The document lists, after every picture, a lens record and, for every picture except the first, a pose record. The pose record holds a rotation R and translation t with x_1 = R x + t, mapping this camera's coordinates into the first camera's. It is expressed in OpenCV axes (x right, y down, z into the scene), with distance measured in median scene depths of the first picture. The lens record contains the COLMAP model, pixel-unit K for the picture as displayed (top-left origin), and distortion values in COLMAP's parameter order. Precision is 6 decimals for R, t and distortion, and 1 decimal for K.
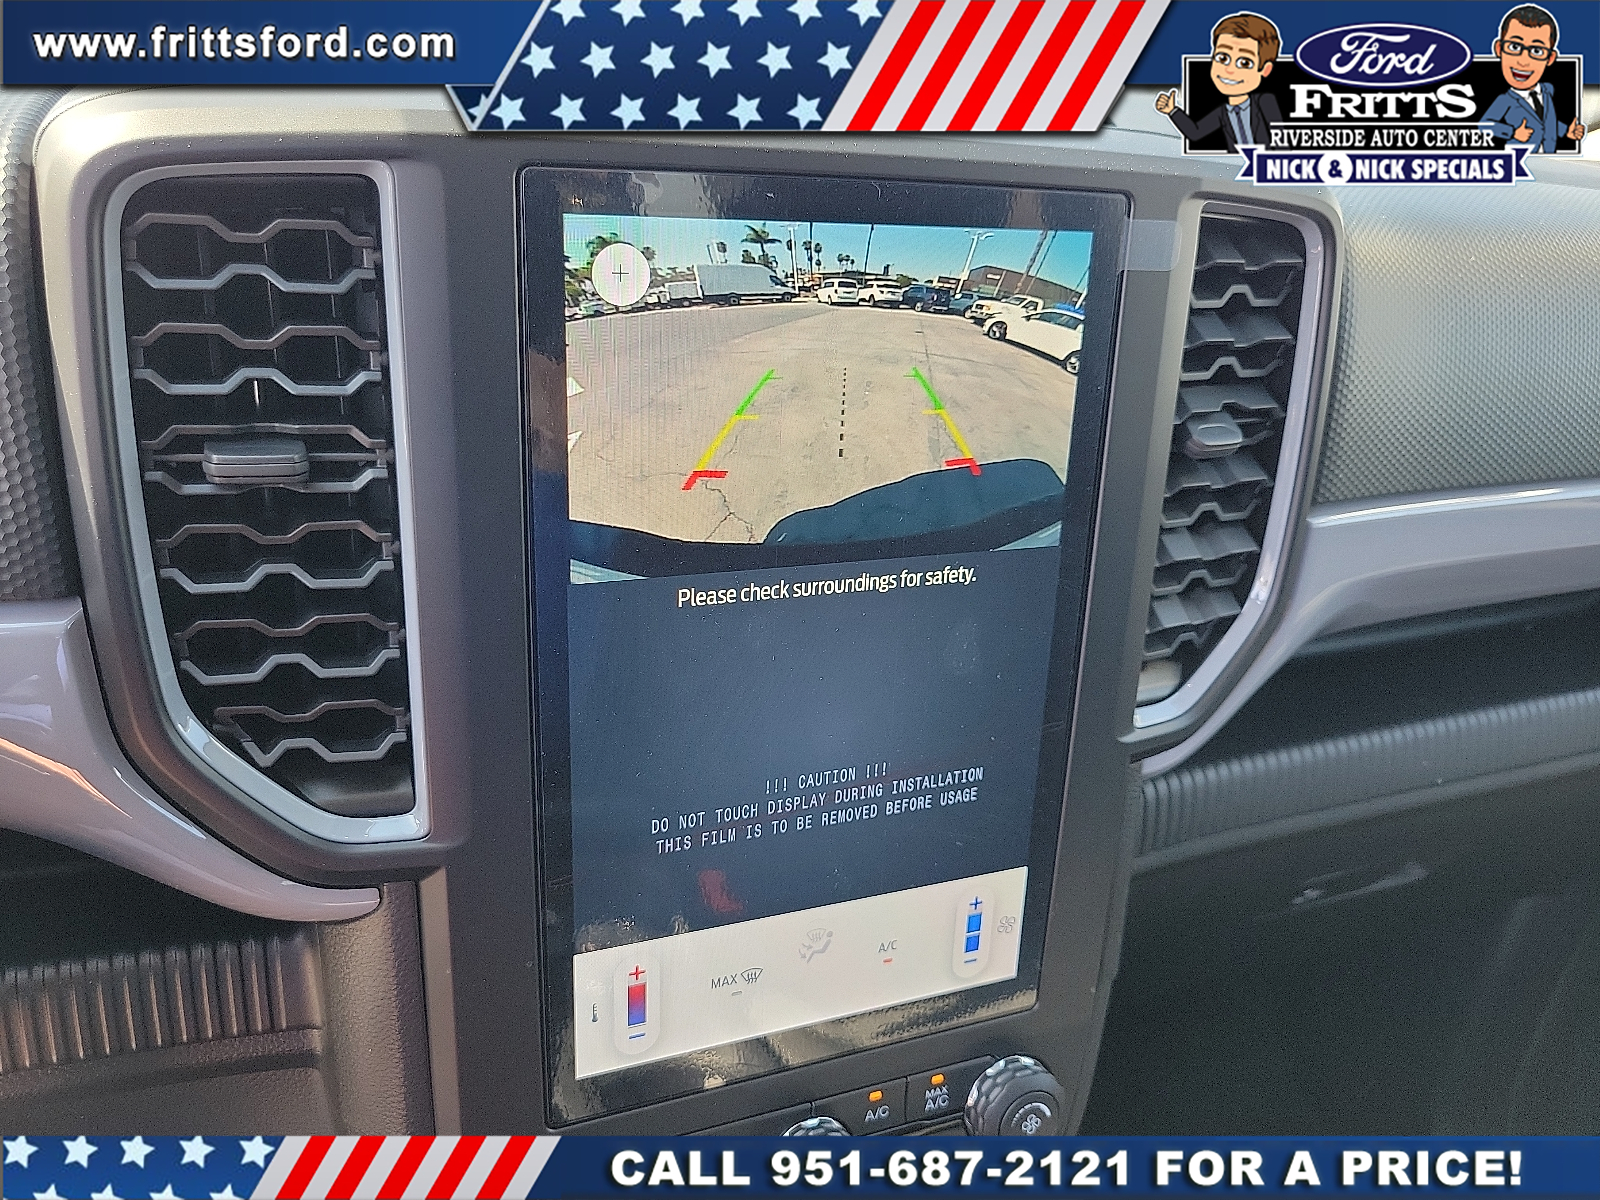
lens RADIAL K [[1244.5, 0, 794.6], [0, 1244.5, 607.2], [0, 0, 1]] dist [0.003433, -0.007981]
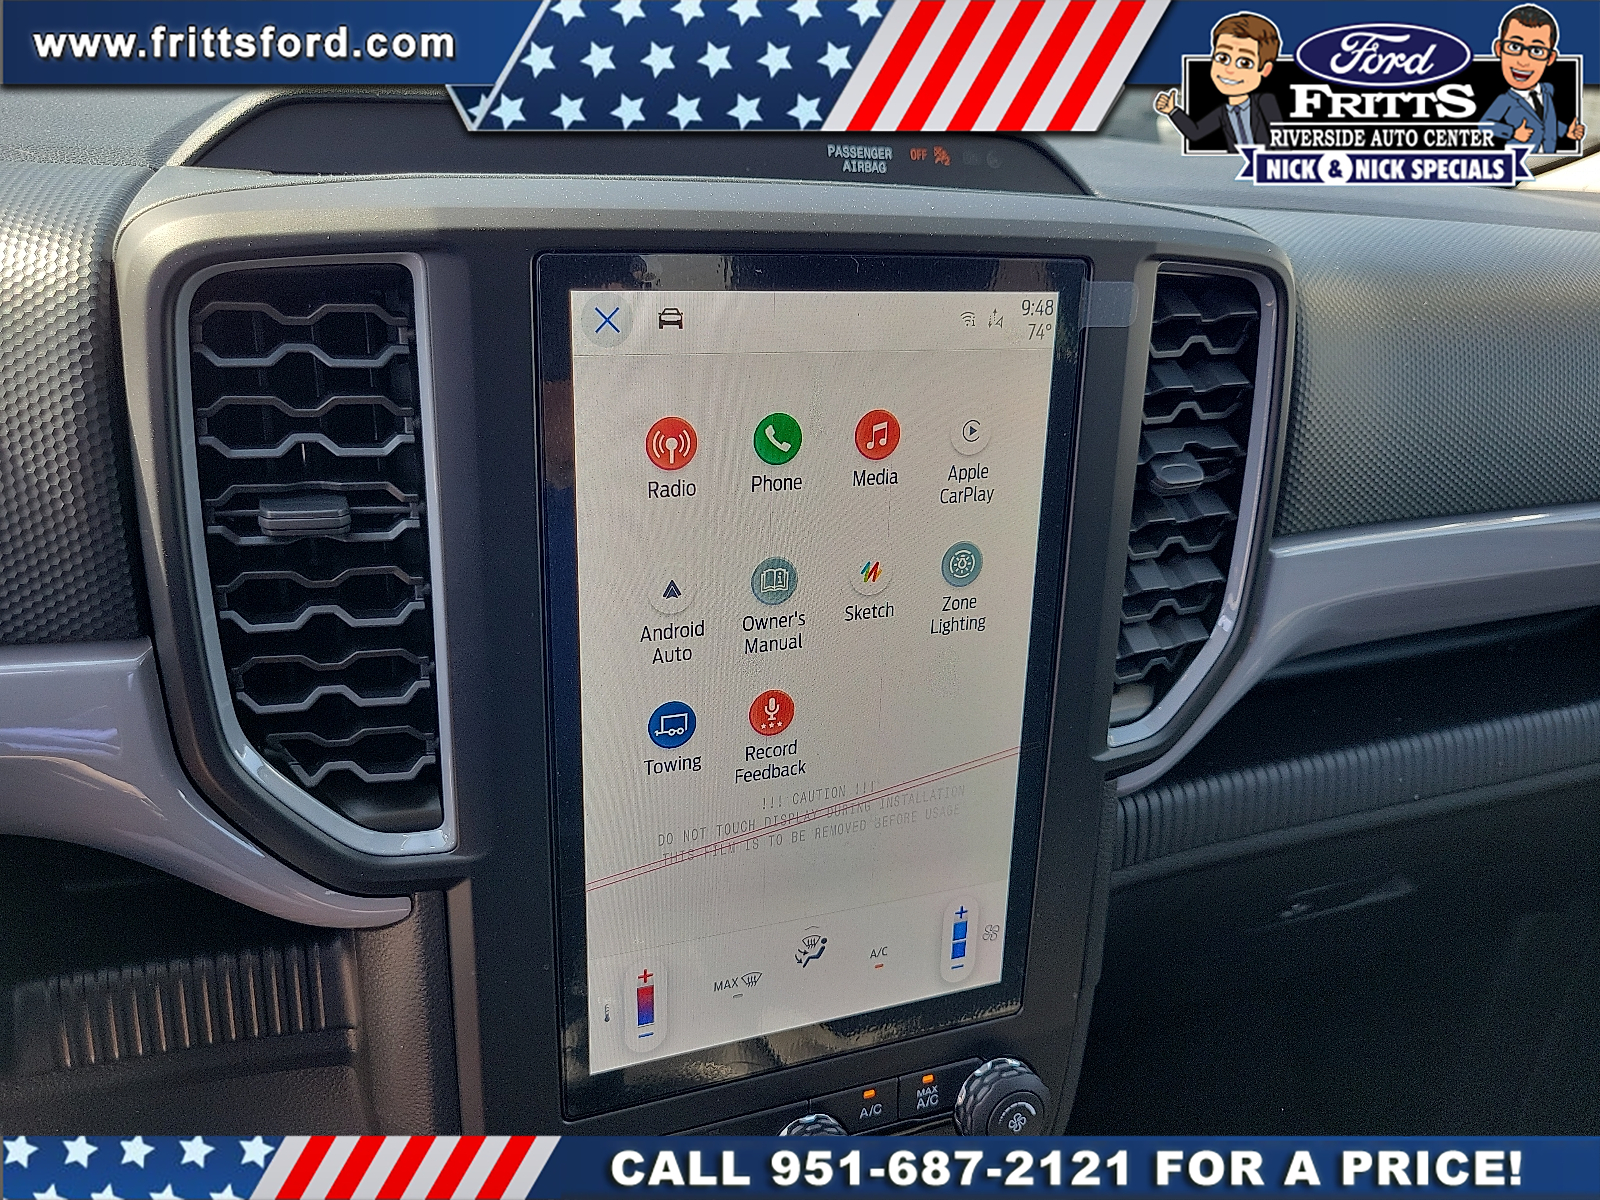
lens RADIAL K [[1293.7, 0, 795.4], [0, 1293.7, 608.3], [0, 0, 1]] dist [0.014689, 0.001489]
pose [[0.999901, -0.008837, -0.010948, 0.018376], [0.008666, 0.999842, -0.015545, -0.007720], [0.011083, 0.015448, 0.999819, -0.124971]]
